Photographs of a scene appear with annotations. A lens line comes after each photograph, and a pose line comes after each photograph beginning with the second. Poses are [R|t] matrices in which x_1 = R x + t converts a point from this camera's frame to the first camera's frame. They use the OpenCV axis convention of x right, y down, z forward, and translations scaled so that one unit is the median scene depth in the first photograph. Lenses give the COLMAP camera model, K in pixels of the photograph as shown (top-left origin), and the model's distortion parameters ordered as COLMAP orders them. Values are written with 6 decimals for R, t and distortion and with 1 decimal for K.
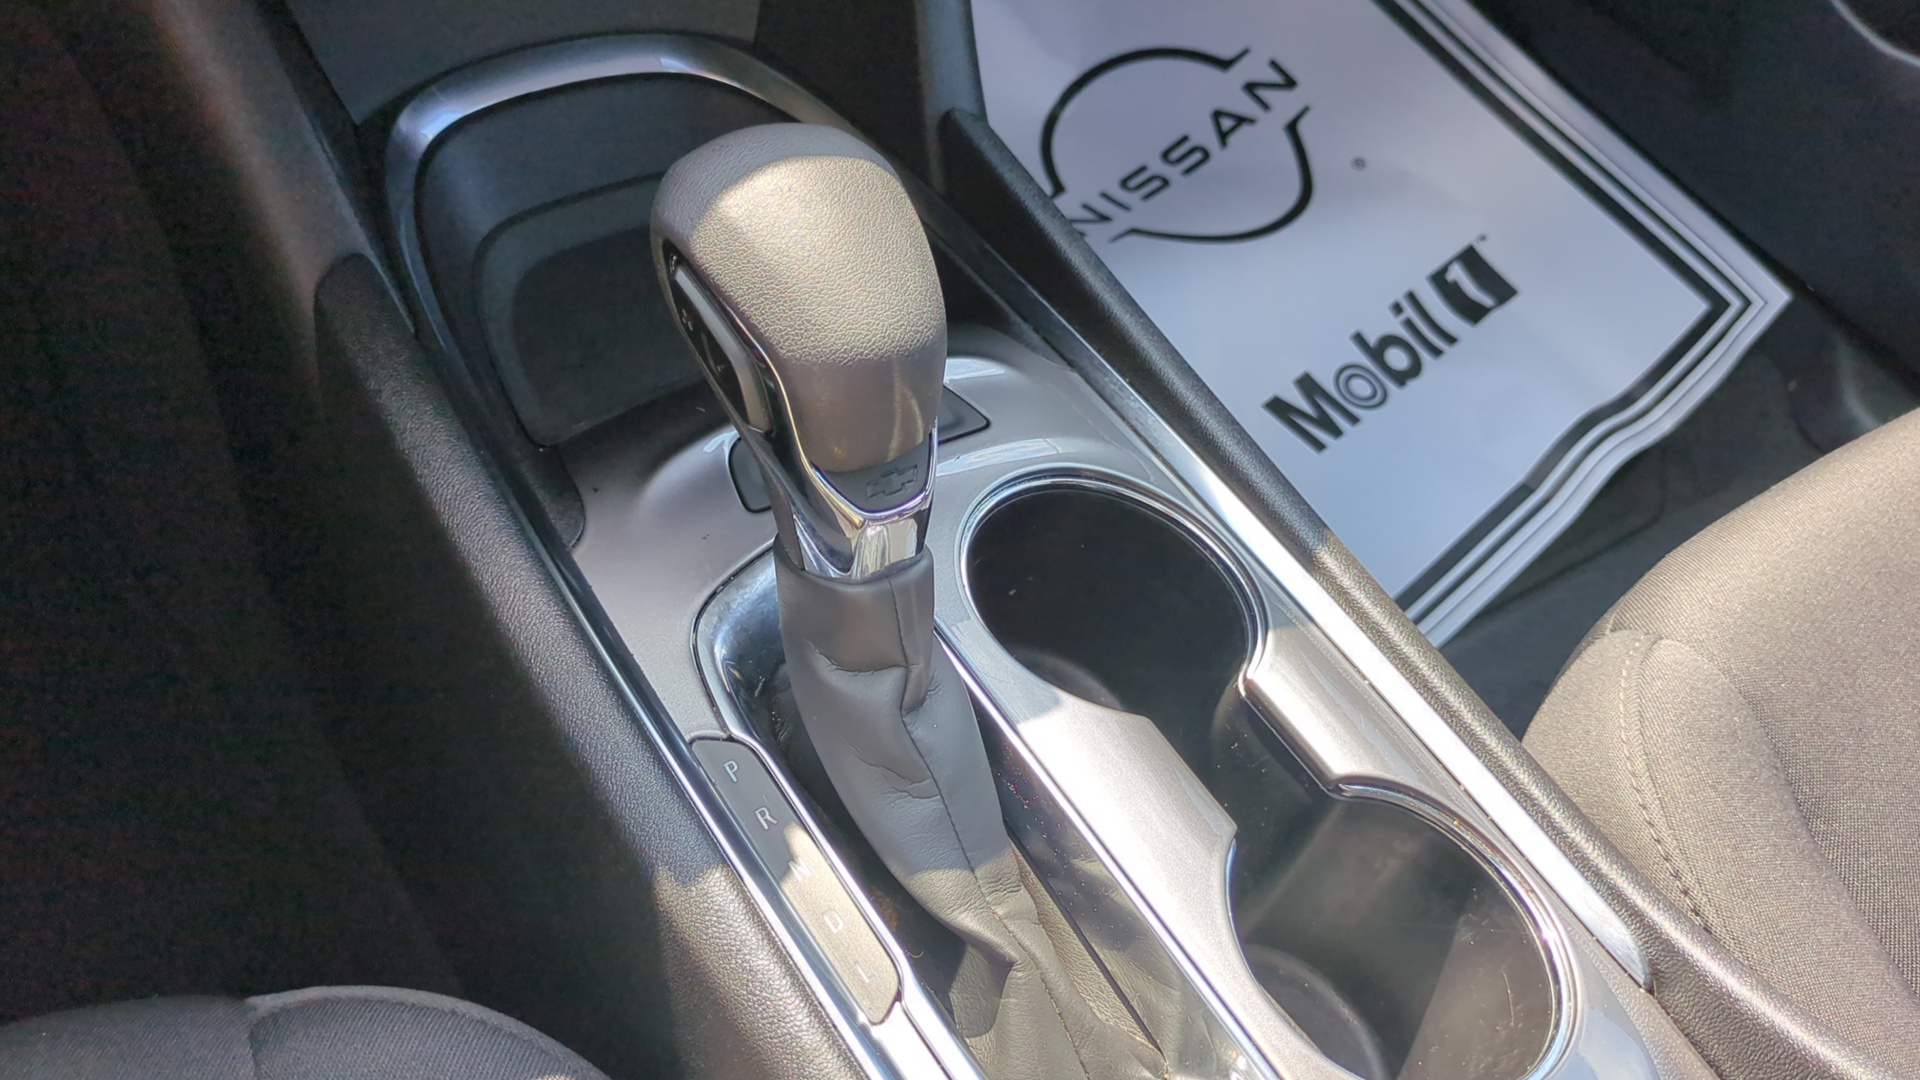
lens RADIAL K [[1672.1, 0, 969.8], [0, 1672.1, 531.2], [0, 0, 1]] dist [0.065256, -0.160320]
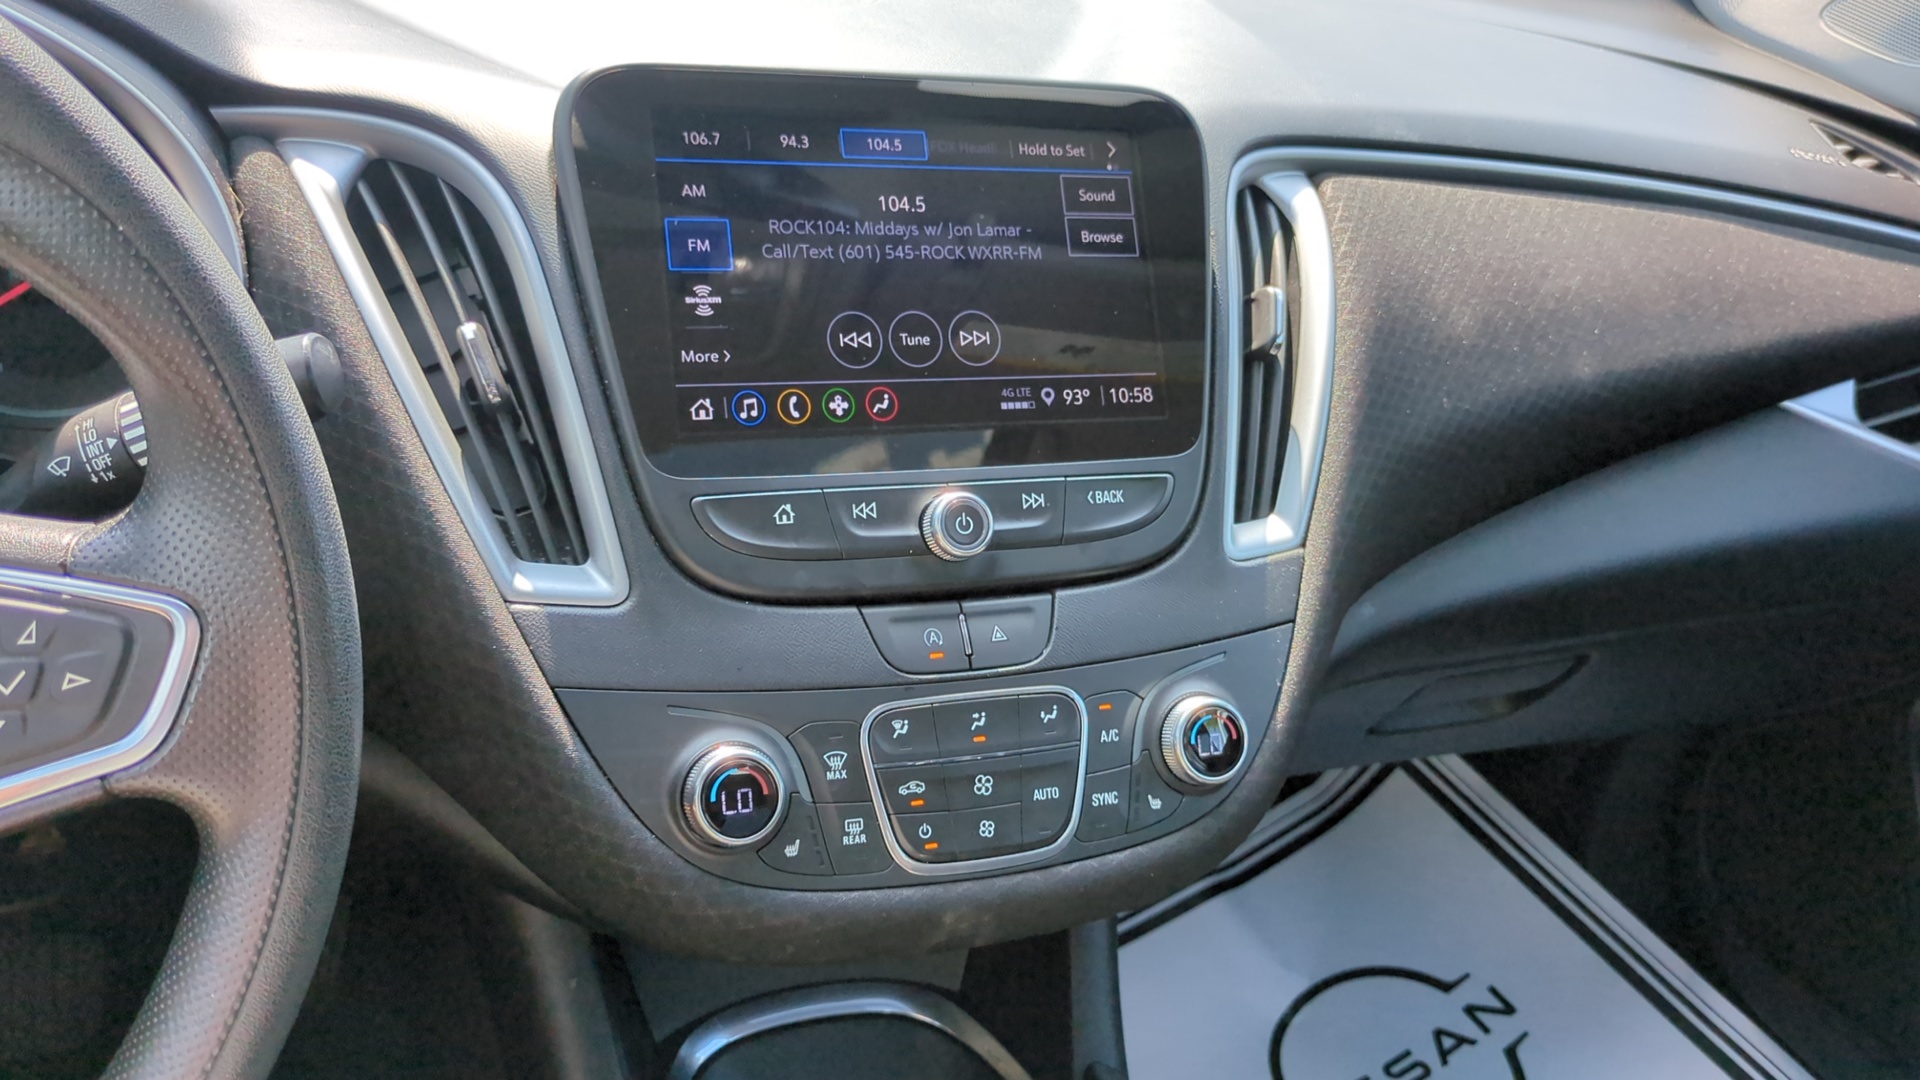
lens RADIAL K [[1672.1, 0, 969.8], [0, 1672.1, 531.2], [0, 0, 1]] dist [0.065256, -0.160320]
pose [[0.975760, 0.016904, -0.218187, 0.087950], [-0.115488, 0.886652, -0.447785, -0.012869], [0.185887, 0.462129, 0.867112, -0.167390]]
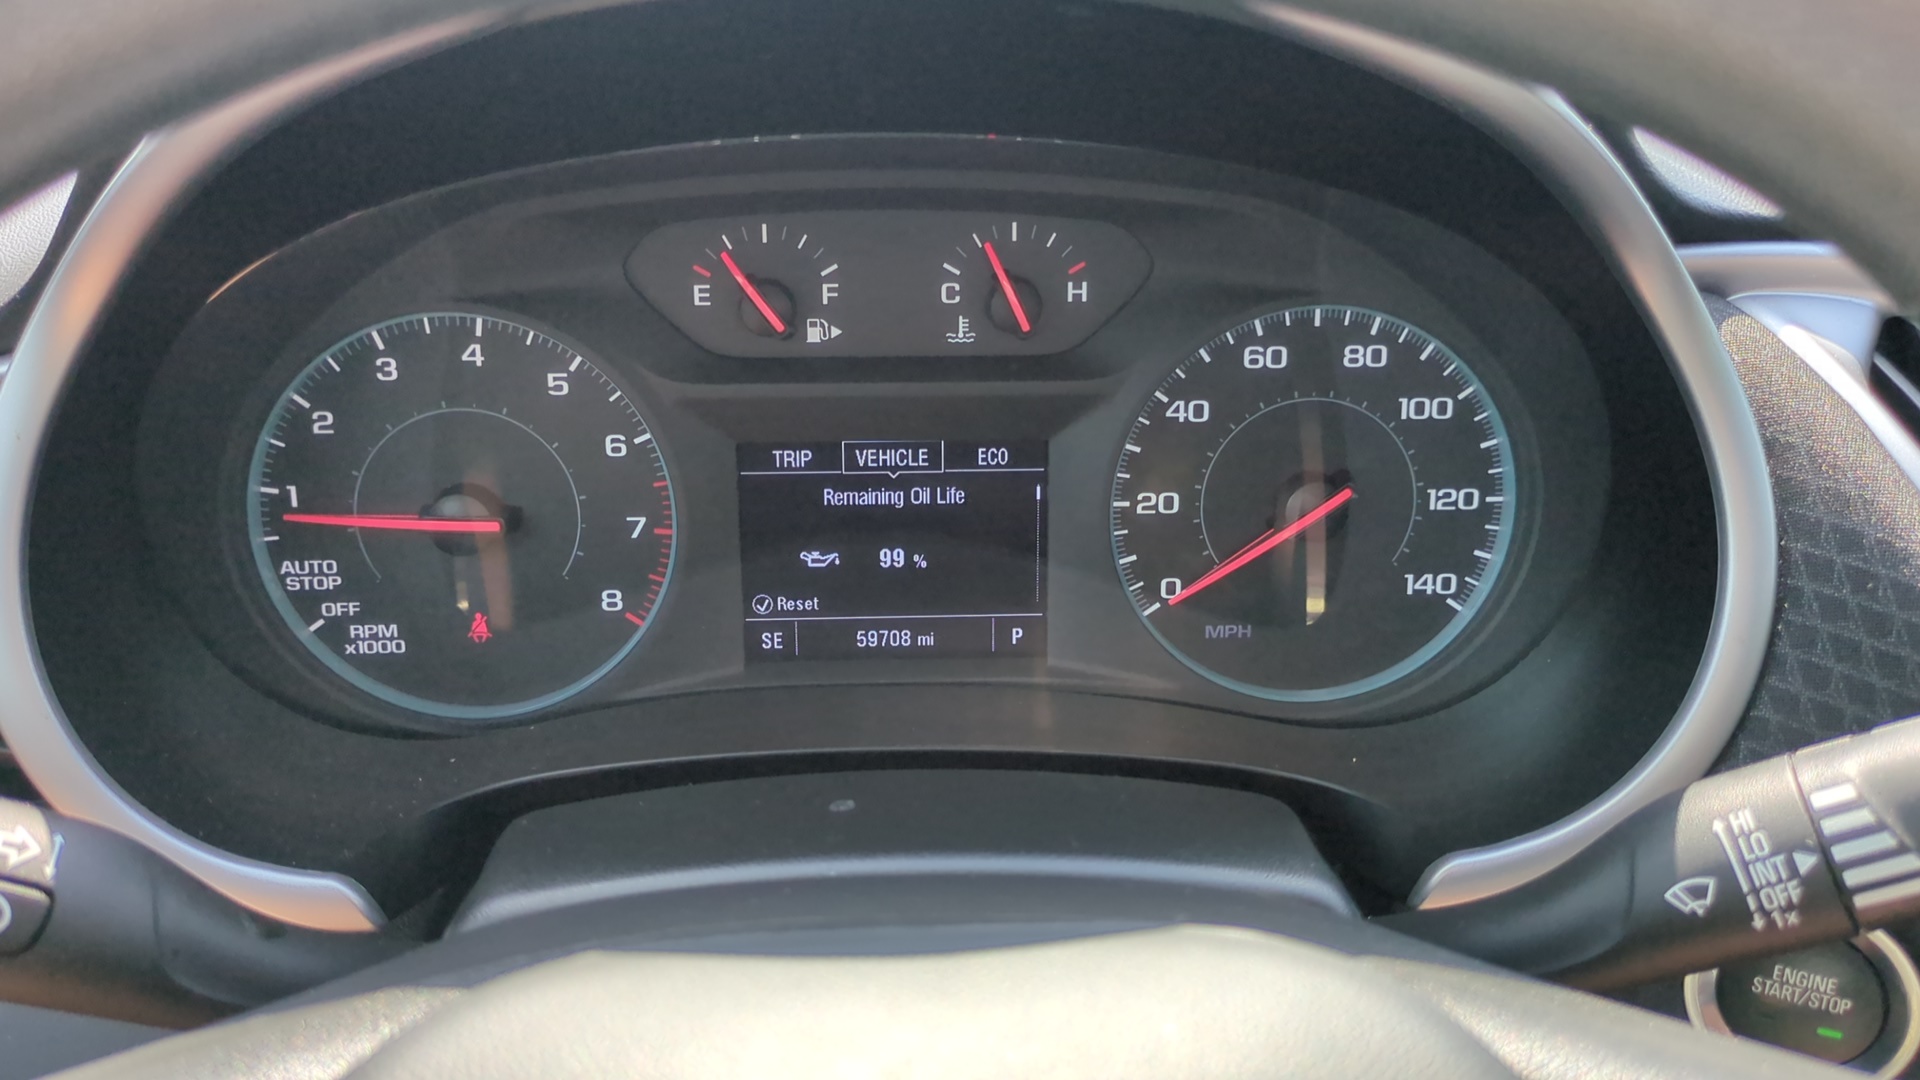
lens RADIAL K [[1672.1, 0, 969.8], [0, 1672.1, 531.2], [0, 0, 1]] dist [0.065256, -0.160320]
pose [[0.844470, 0.004350, -0.535585, -0.186559], [-0.280598, 0.855351, -0.435477, -0.101843], [0.456219, 0.518031, 0.723539, -0.096543]]
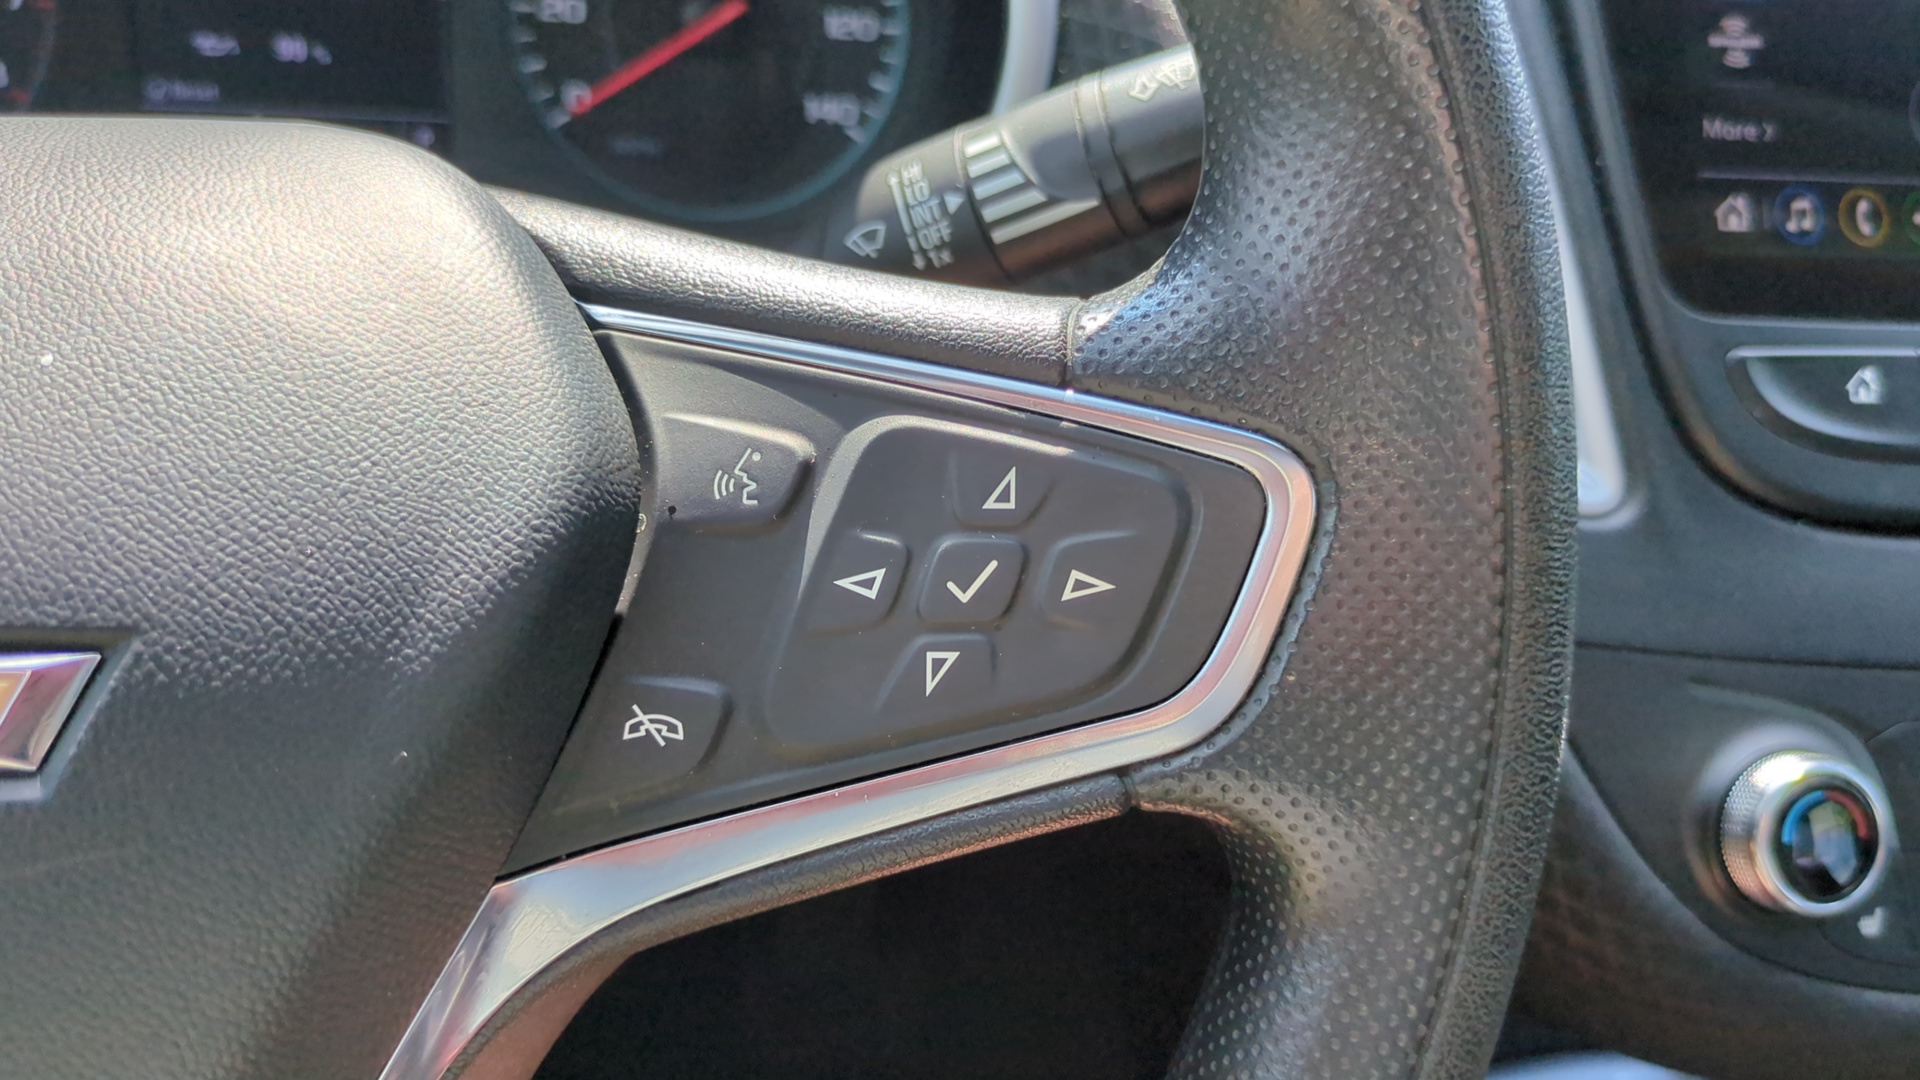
lens RADIAL K [[1672.1, 0, 969.8], [0, 1672.1, 531.2], [0, 0, 1]] dist [0.065256, -0.160320]
pose [[0.913685, 0.081905, -0.398085, -0.103056], [-0.245486, 0.891840, -0.379945, -0.051964], [0.323909, 0.444874, 0.834967, -0.047145]]
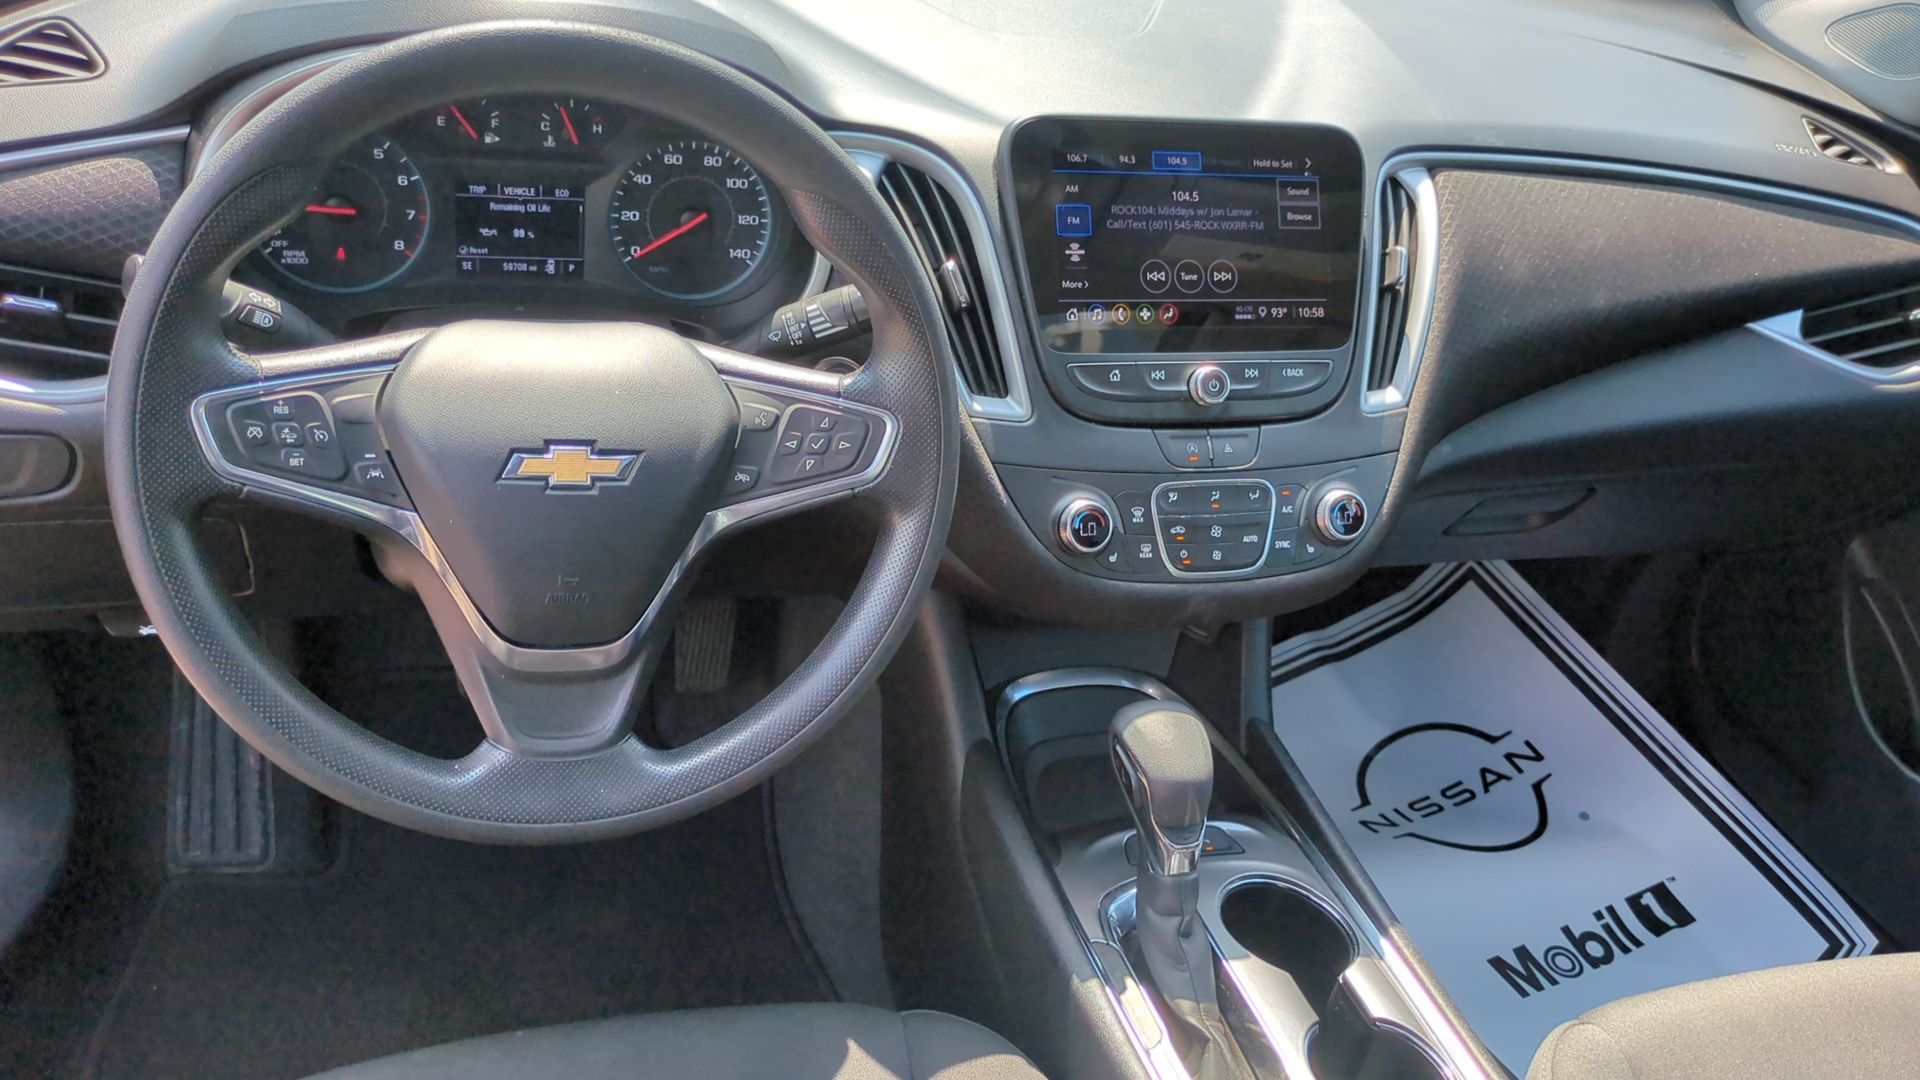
lens RADIAL K [[1672.1, 0, 969.8], [0, 1672.1, 531.2], [0, 0, 1]] dist [0.065256, -0.160320]
pose [[0.958553, 0.088448, -0.270837, 0.100977], [-0.184663, 0.916767, -0.354172, 0.177651], [0.216969, 0.389506, 0.895103, -0.541033]]
